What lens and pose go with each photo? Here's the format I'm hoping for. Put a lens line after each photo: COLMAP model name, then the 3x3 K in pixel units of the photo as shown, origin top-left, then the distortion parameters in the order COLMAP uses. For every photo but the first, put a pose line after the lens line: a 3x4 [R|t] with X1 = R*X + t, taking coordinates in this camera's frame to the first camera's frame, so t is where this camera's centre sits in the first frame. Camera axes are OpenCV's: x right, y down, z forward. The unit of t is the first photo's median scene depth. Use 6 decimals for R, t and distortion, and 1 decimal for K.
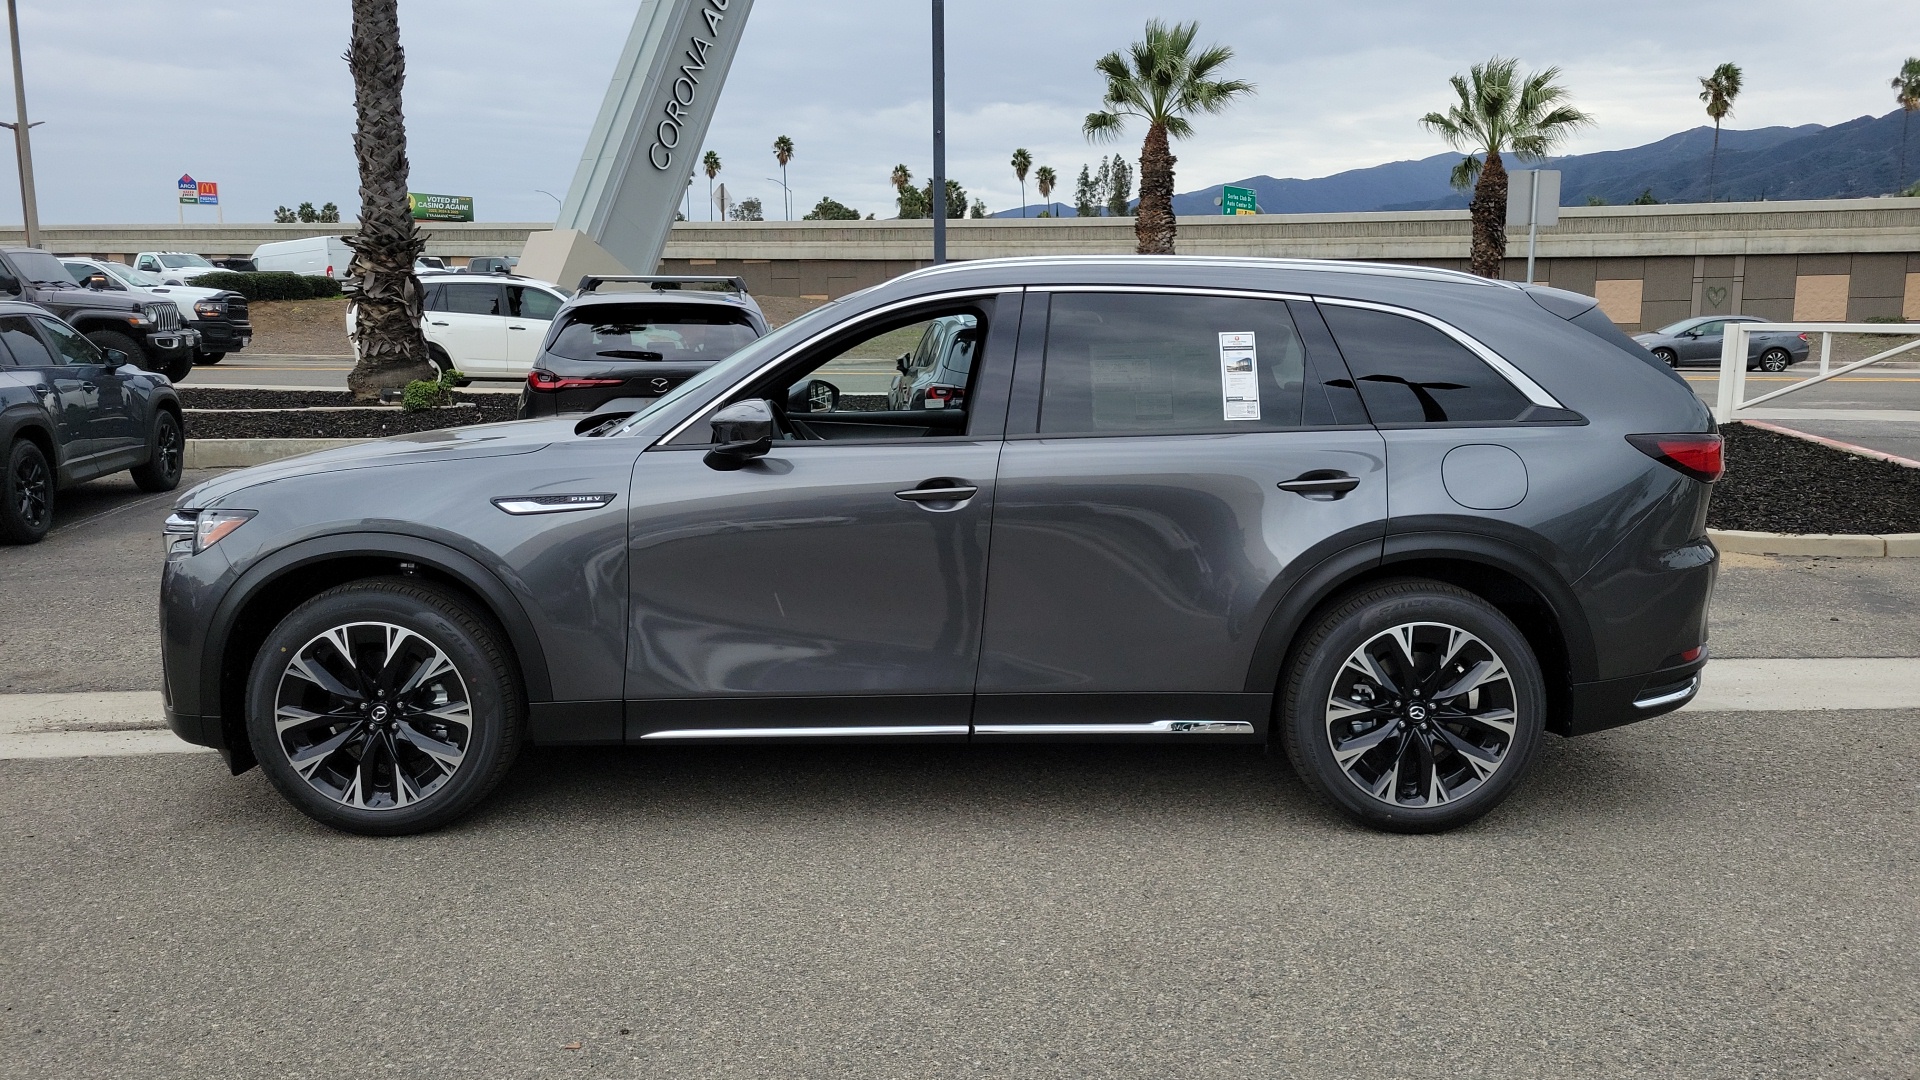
lens RADIAL K [[1438.5, 0, 980.7], [0, 1438.5, 548.6], [0, 0, 1]] dist [0.039248, -0.010376]
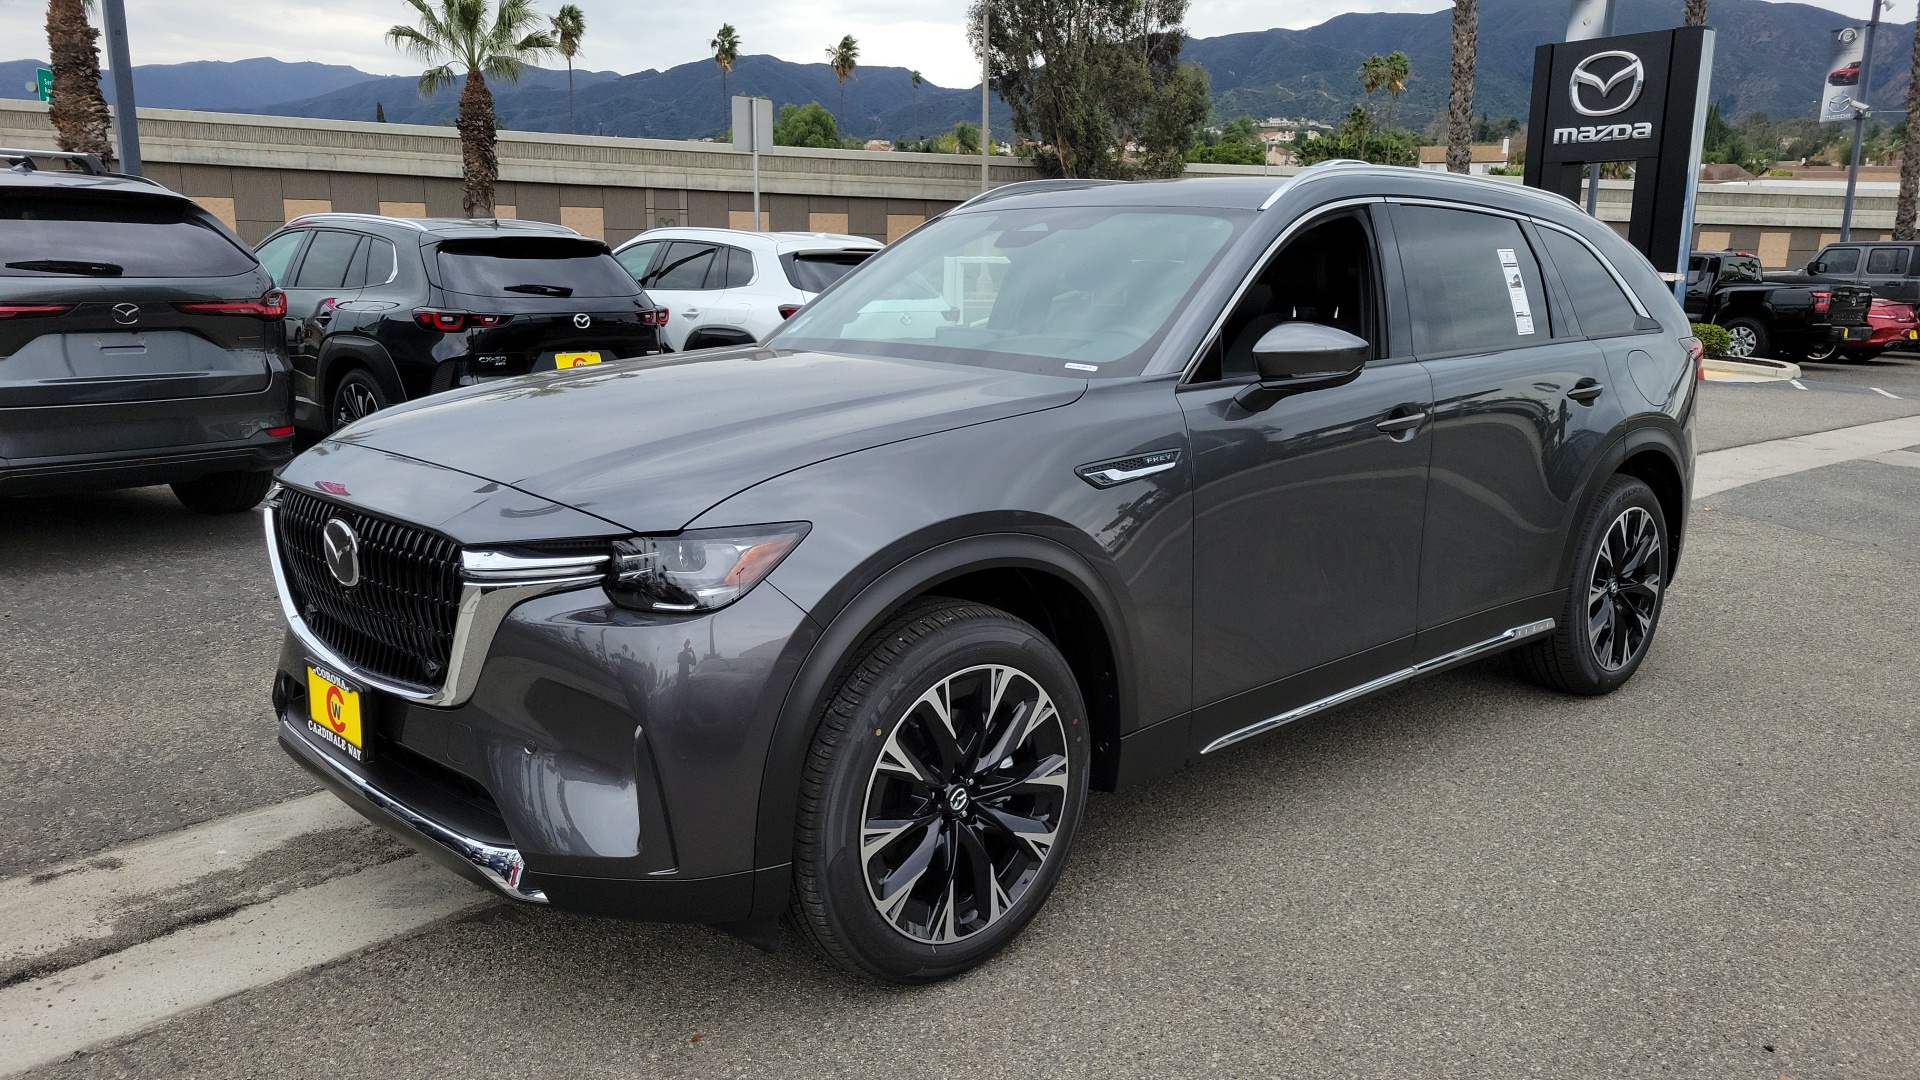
lens RADIAL K [[1438.5, 0, 972.3], [0, 1438.5, 547.8], [0, 0, 1]] dist [0.039248, -0.010376]
pose [[0.736043, -0.120061, 0.666203, -0.821822], [0.086432, 0.992759, 0.083420, -0.057060], [-0.671394, -0.003820, 0.741091, 0.482231]]
